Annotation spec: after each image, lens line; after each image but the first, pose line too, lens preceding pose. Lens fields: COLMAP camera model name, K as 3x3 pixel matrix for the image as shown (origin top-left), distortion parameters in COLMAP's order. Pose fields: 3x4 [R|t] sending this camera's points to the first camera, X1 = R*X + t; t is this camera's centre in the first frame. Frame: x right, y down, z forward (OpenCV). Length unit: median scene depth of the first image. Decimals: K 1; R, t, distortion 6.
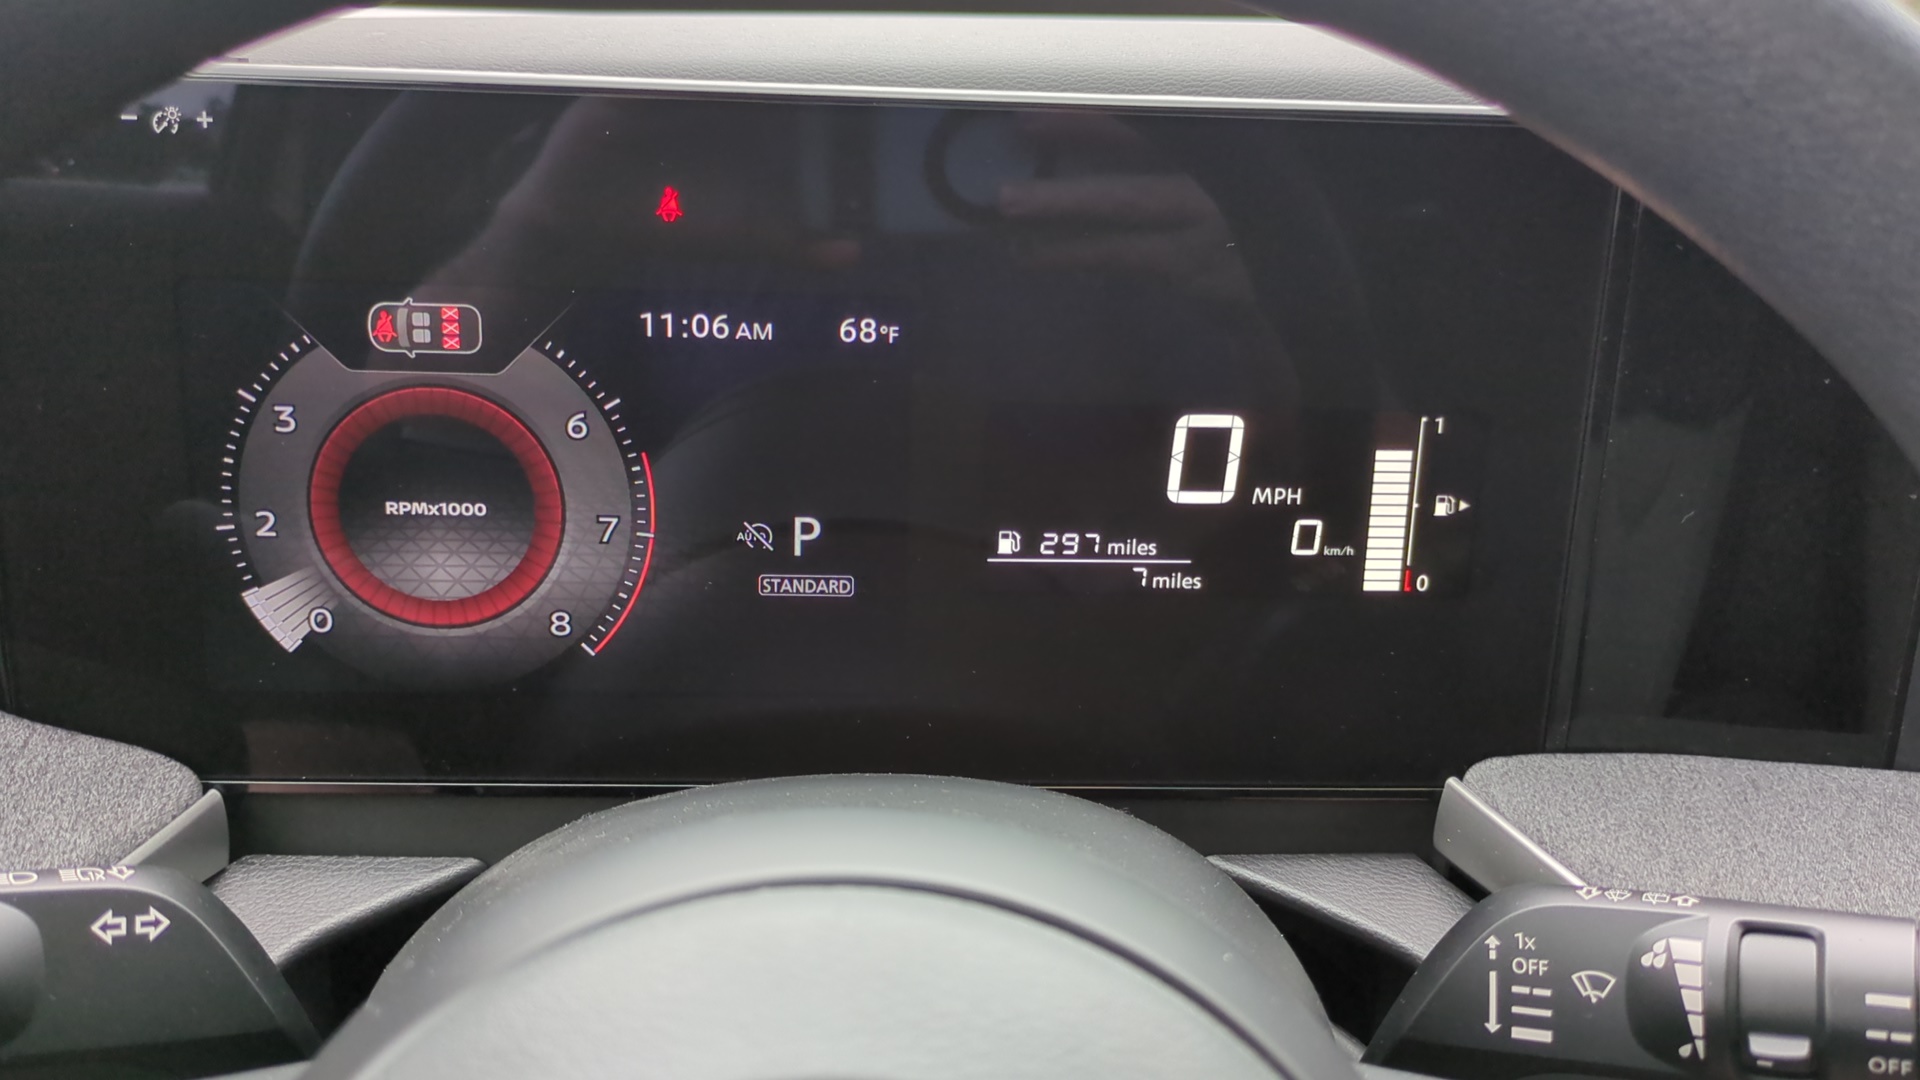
lens RADIAL K [[1693.3, 0, 959.4], [0, 1693.3, 543.8], [0, 0, 1]] dist [0.036081, -0.025152]
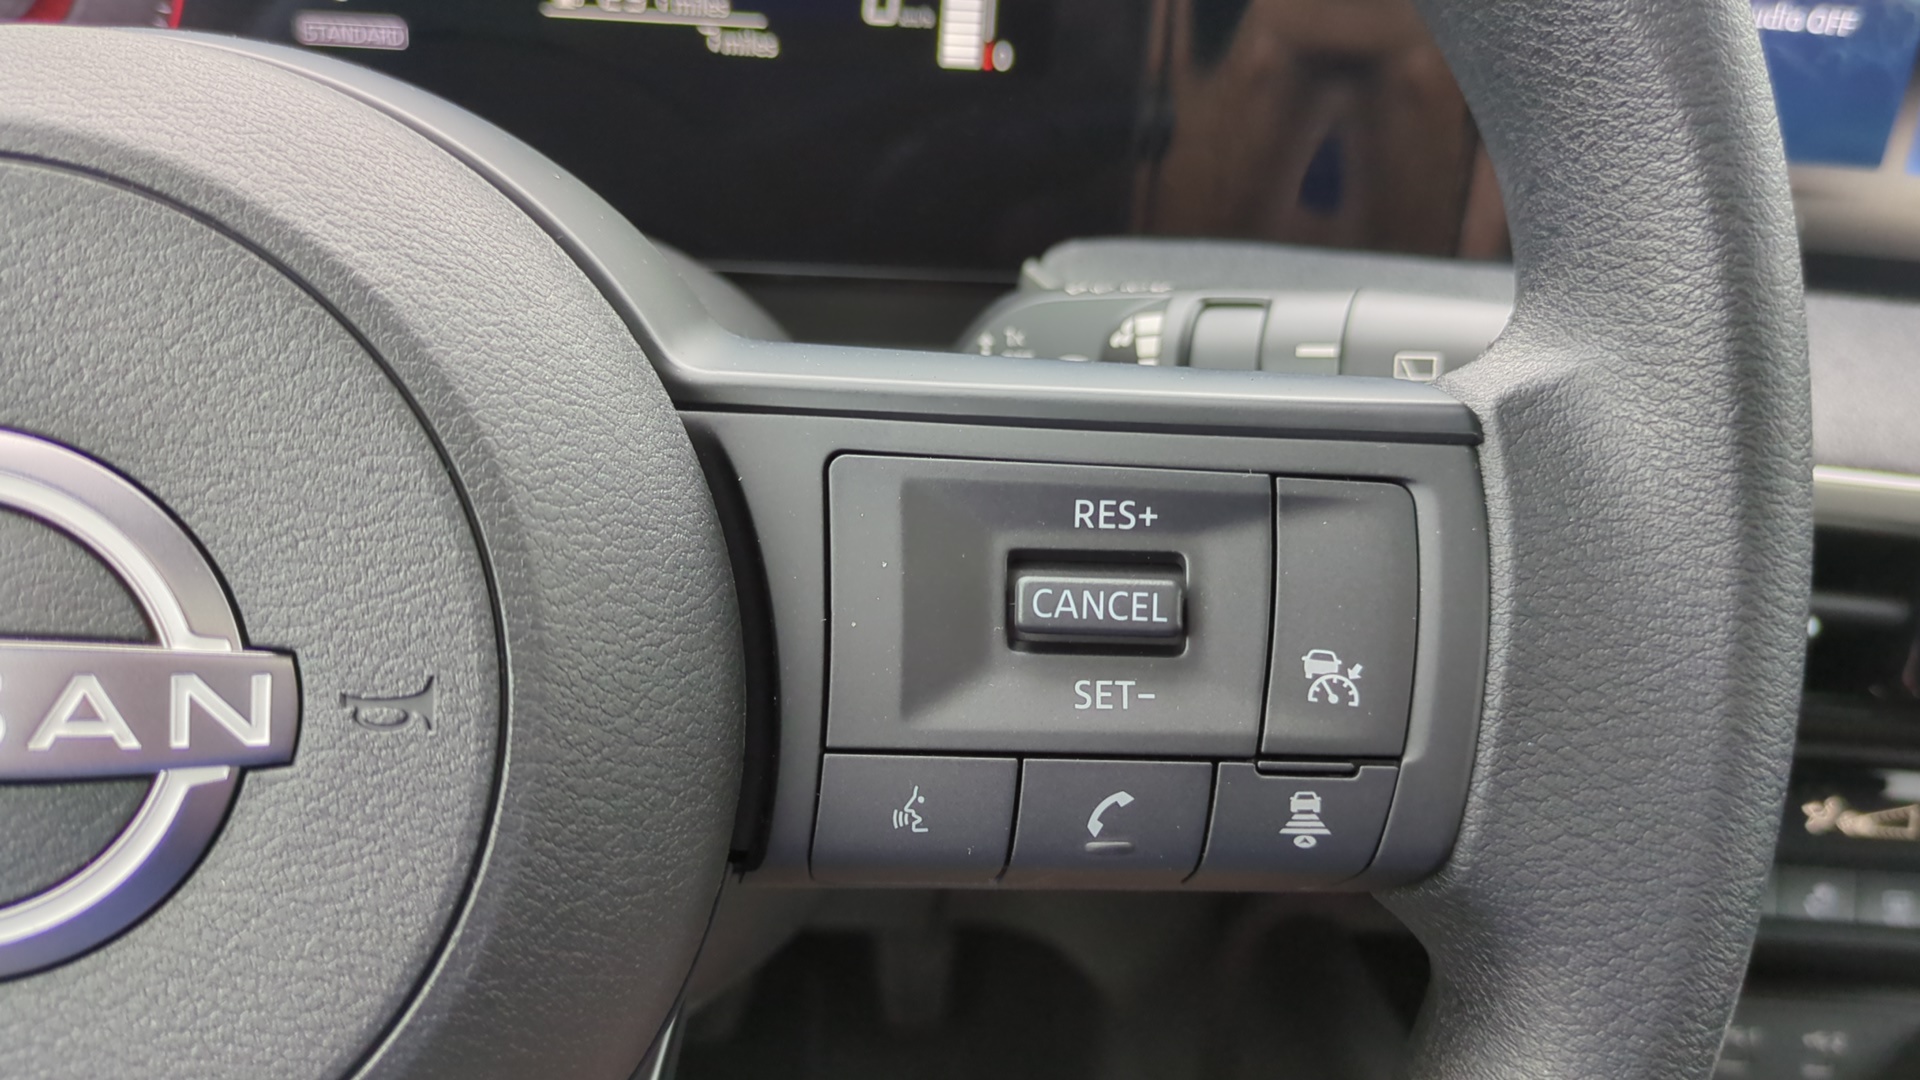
lens RADIAL K [[1693.3, 0, 954.4], [0, 1693.3, 539.4], [0, 0, 1]] dist [0.036081, -0.025152]
pose [[0.996745, 0.008102, 0.080215, 0.174018], [-0.018409, 0.991526, 0.128598, 0.178078], [-0.078493, -0.129656, 0.988447, -0.002054]]
